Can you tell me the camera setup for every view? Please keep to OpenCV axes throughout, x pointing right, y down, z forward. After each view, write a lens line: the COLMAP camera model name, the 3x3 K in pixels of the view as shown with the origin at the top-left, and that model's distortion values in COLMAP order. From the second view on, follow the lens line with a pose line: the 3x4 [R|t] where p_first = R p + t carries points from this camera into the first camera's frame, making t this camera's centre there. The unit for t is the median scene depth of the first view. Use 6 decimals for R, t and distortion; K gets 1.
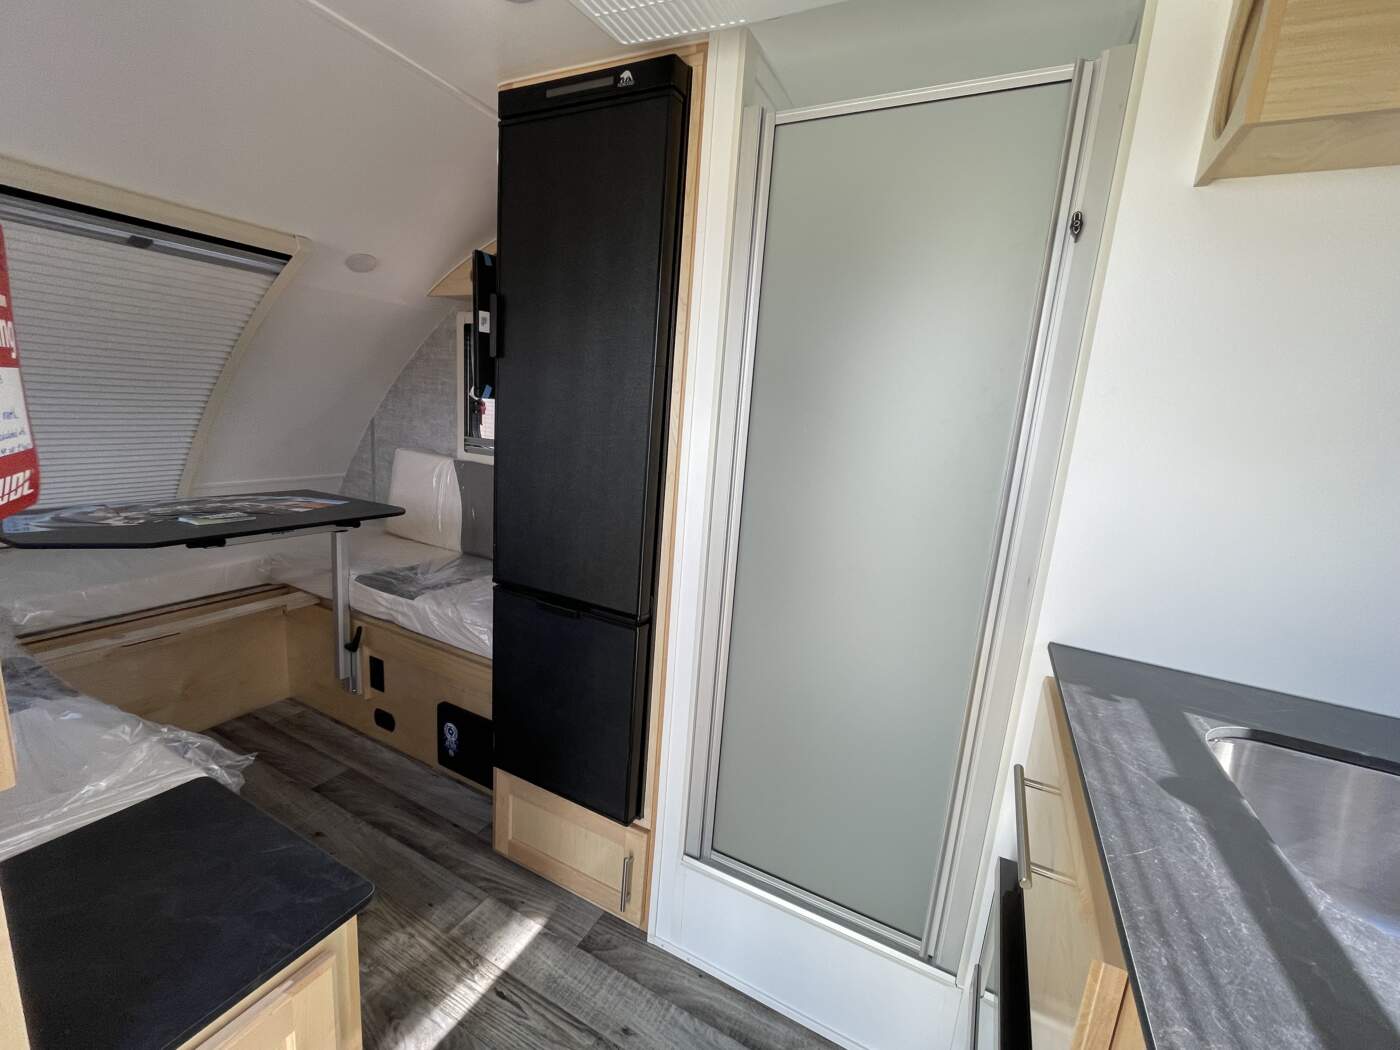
lens RADIAL K [[581.4, 0, 700.8], [0, 581.4, 519.9], [0, 0, 1]] dist [-0.006847, 0.000196]
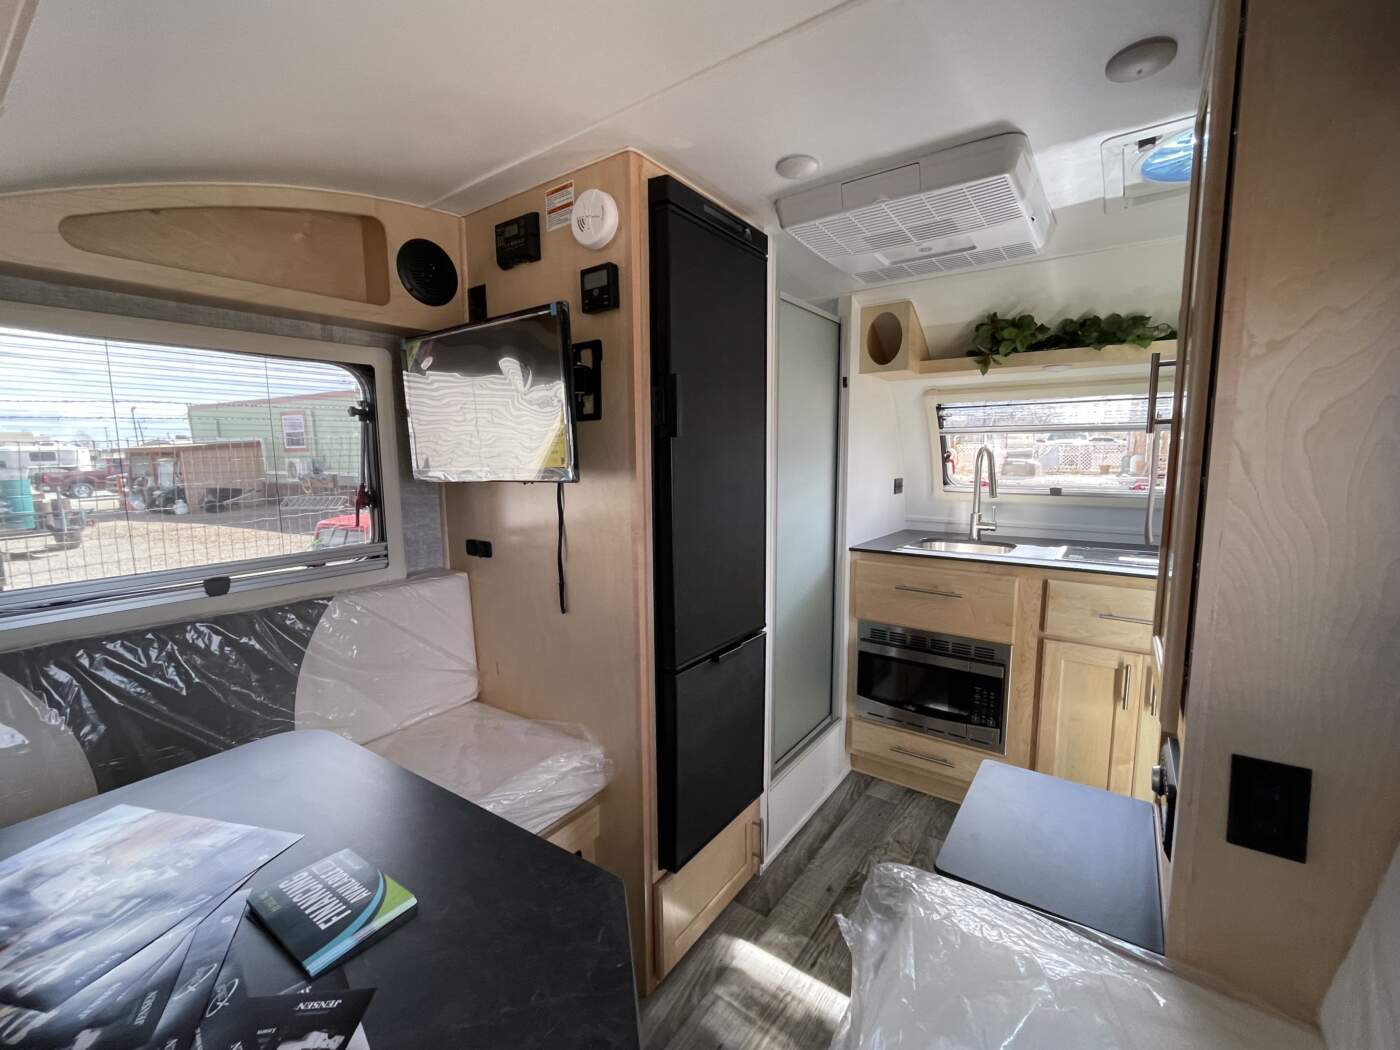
lens RADIAL K [[576.9, 0, 699.9], [0, 576.9, 522.4], [0, 0, 1]] dist [-0.008031, -0.000435]
pose [[0.159313, -0.186944, 0.969367, -1.725401], [0.208584, 0.966115, 0.152036, -0.368547], [-0.964941, 0.177973, 0.192908, 1.057260]]
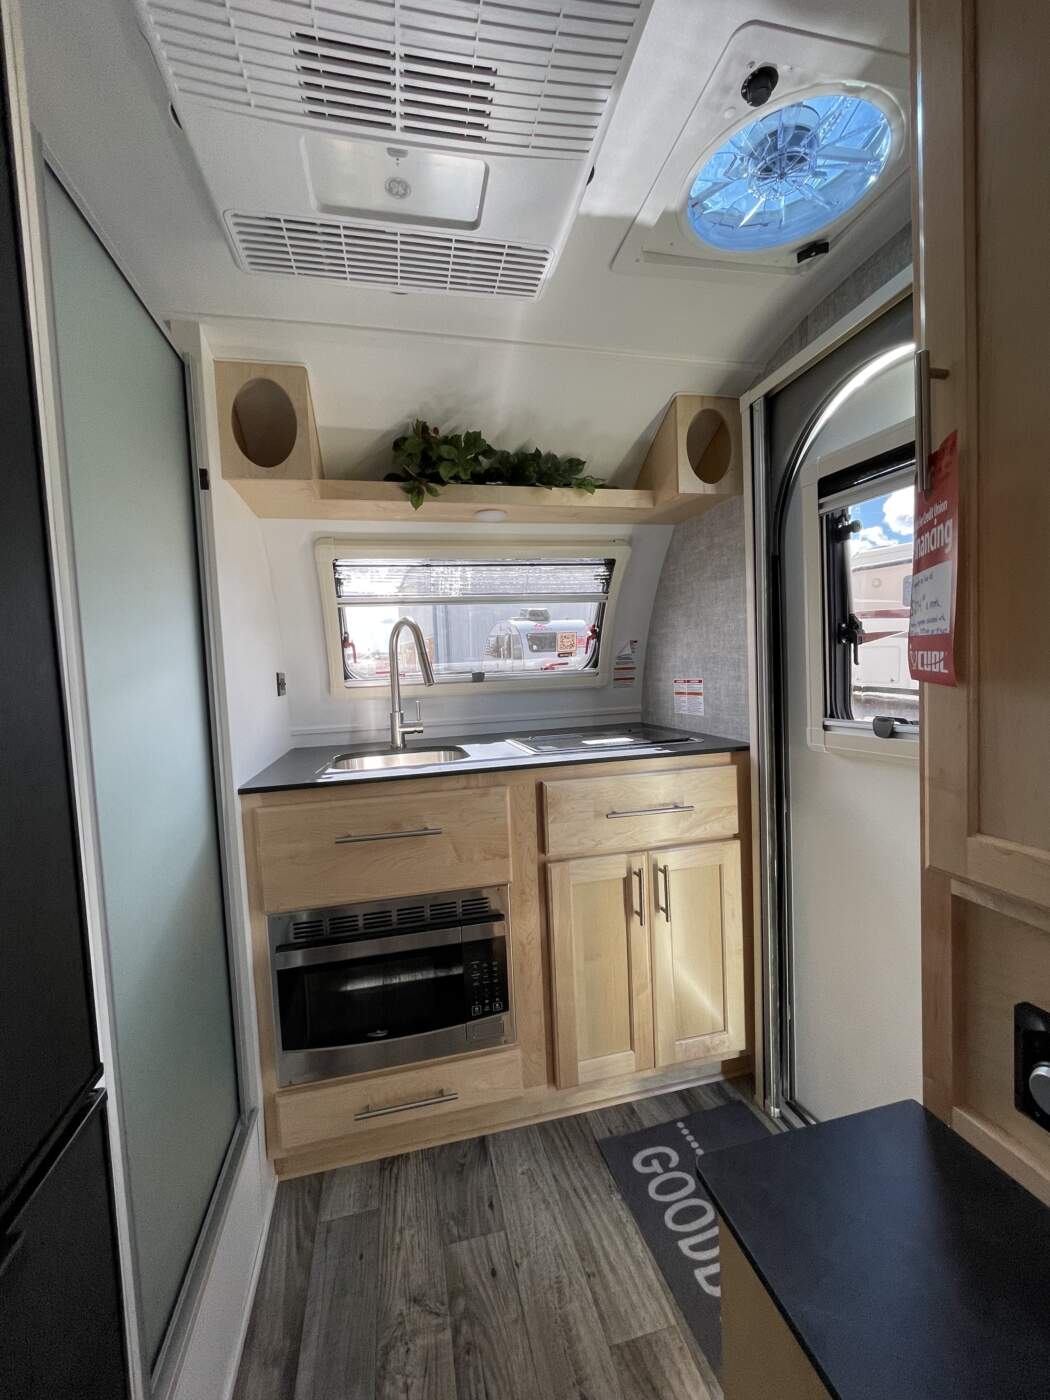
lens RADIAL K [[581.4, 0, 526.6], [0, 581.4, 699.3], [0, 0, 1]] dist [-0.006847, 0.000196]
pose [[-0.643123, -0.088668, 0.760612, -0.770433], [0.145386, 0.961069, 0.234965, -0.190653], [-0.751835, 0.261694, -0.605195, 1.183273]]
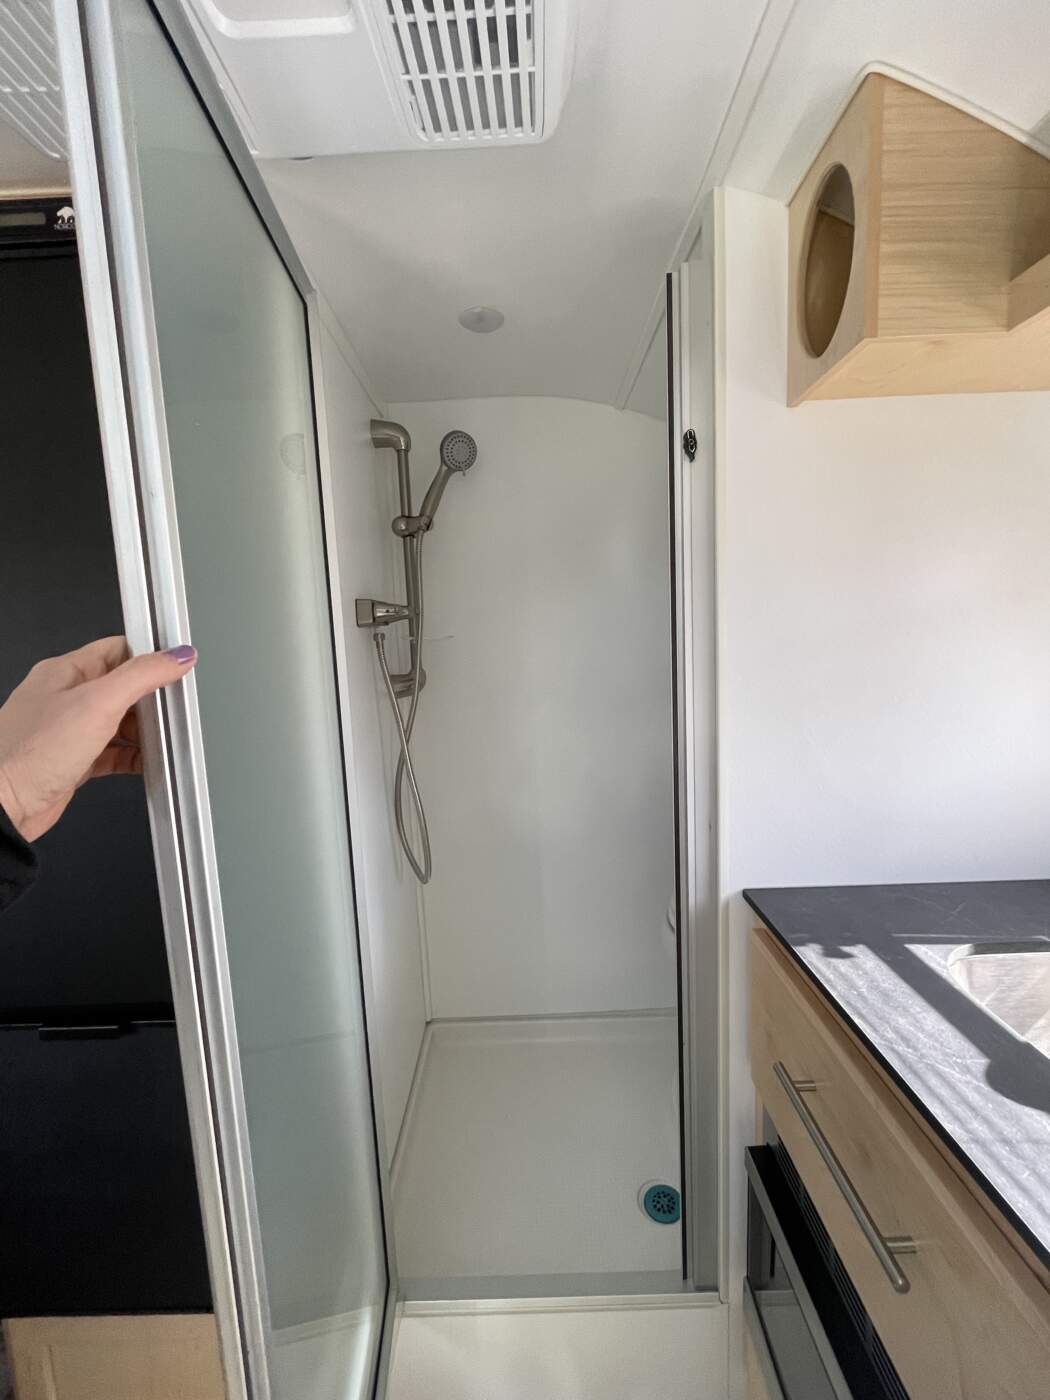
lens RADIAL K [[581.4, 0, 526.6], [0, 581.4, 699.3], [0, 0, 1]] dist [-0.006847, 0.000196]
pose [[0.889700, -0.167848, 0.424571, -0.037444], [0.196459, 0.980214, -0.024172, -0.118867], [-0.412113, 0.104917, 0.905072, 0.265989]]
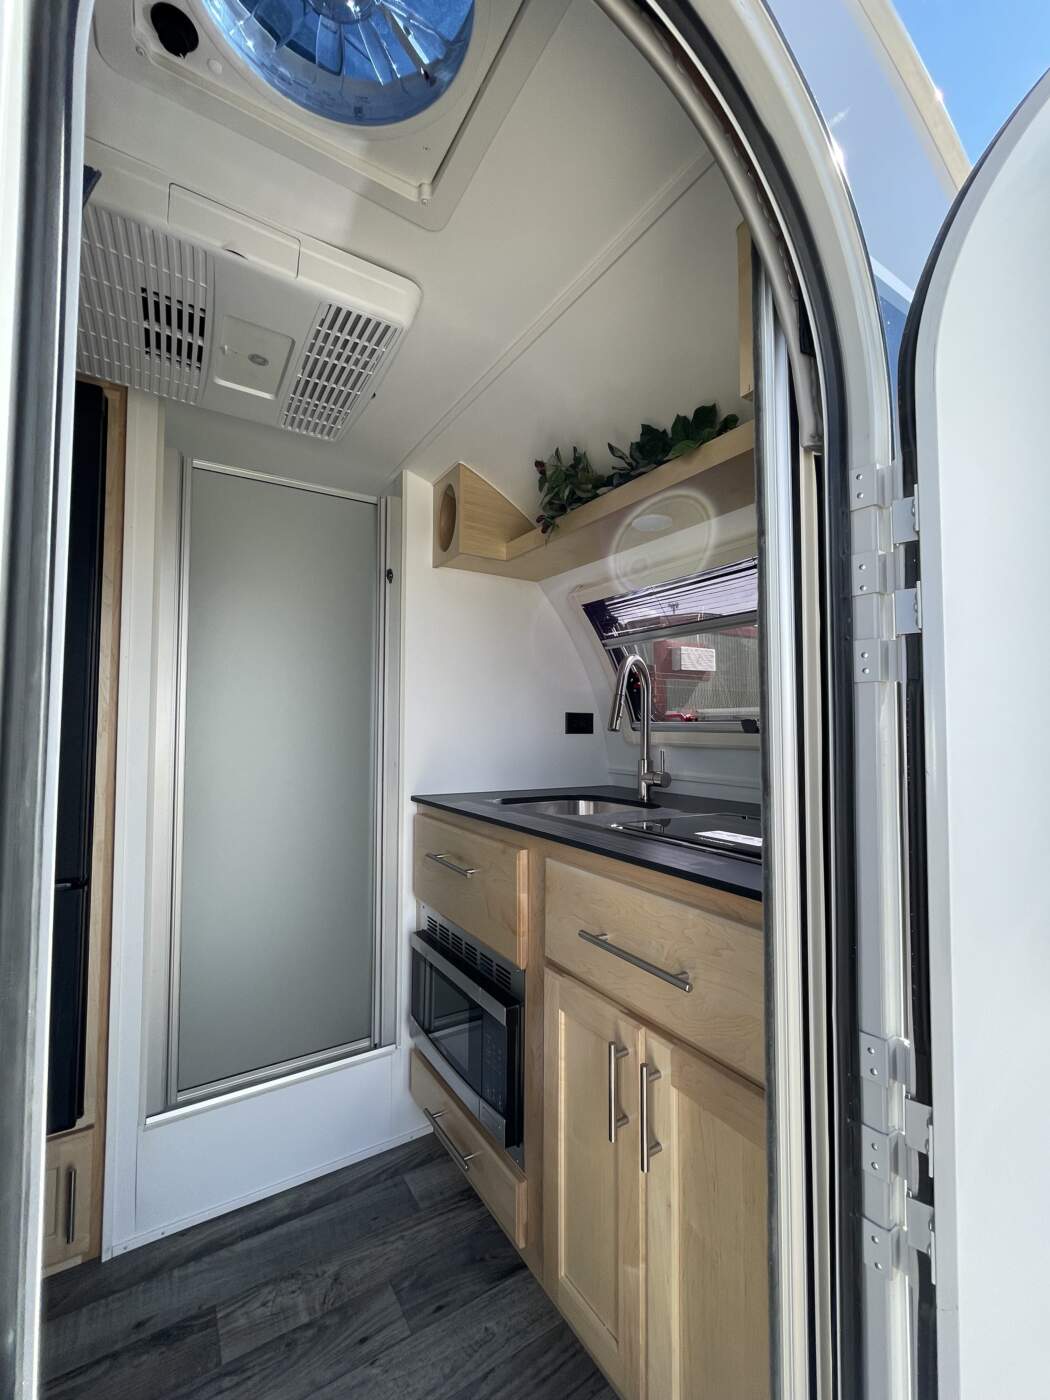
lens RADIAL K [[581.4, 0, 526.6], [0, 581.4, 699.3], [0, 0, 1]] dist [-0.006847, 0.000196]
pose [[0.506084, -0.031472, 0.861910, -0.703801], [0.200903, 0.976146, -0.082320, 0.130692], [-0.838759, 0.214821, 0.500335, -0.236899]]
